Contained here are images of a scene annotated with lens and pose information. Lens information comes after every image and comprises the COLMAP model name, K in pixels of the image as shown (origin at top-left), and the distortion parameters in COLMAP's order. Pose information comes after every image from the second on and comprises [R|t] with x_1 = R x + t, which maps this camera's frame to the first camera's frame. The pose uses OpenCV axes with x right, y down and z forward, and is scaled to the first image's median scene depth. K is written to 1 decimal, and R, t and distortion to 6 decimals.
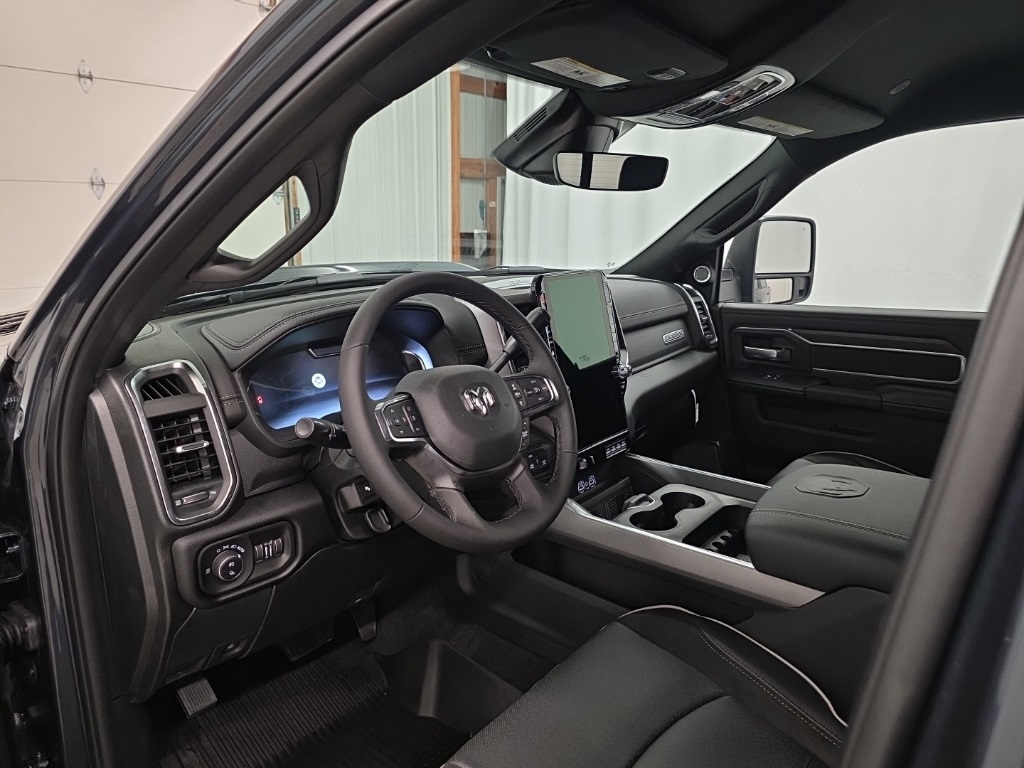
lens RADIAL K [[693.1, 0, 503.2], [0, 693.1, 383.7], [0, 0, 1]] dist [0.035713, -0.026647]
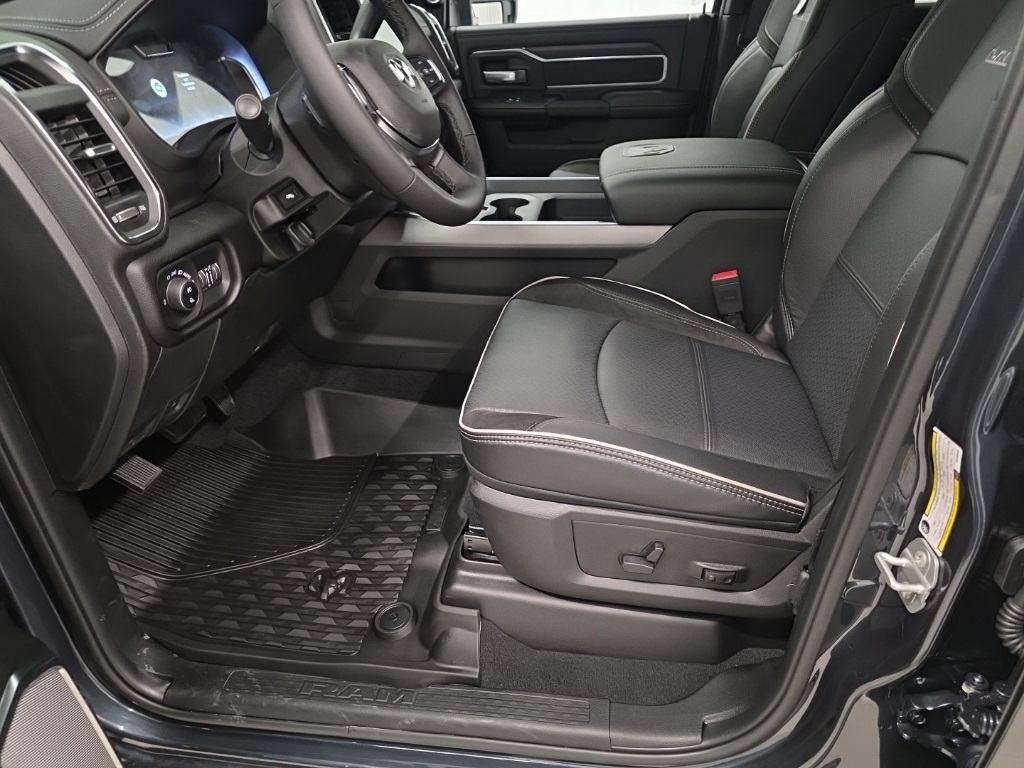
lens RADIAL K [[693.1, 0, 522.9], [0, 693.1, 381.2], [0, 0, 1]] dist [0.035713, -0.026647]
pose [[0.851959, -0.276316, 0.444765, -0.399920], [0.142439, 0.939692, 0.310951, 0.135965], [-0.503862, -0.201565, 0.839937, 0.033018]]
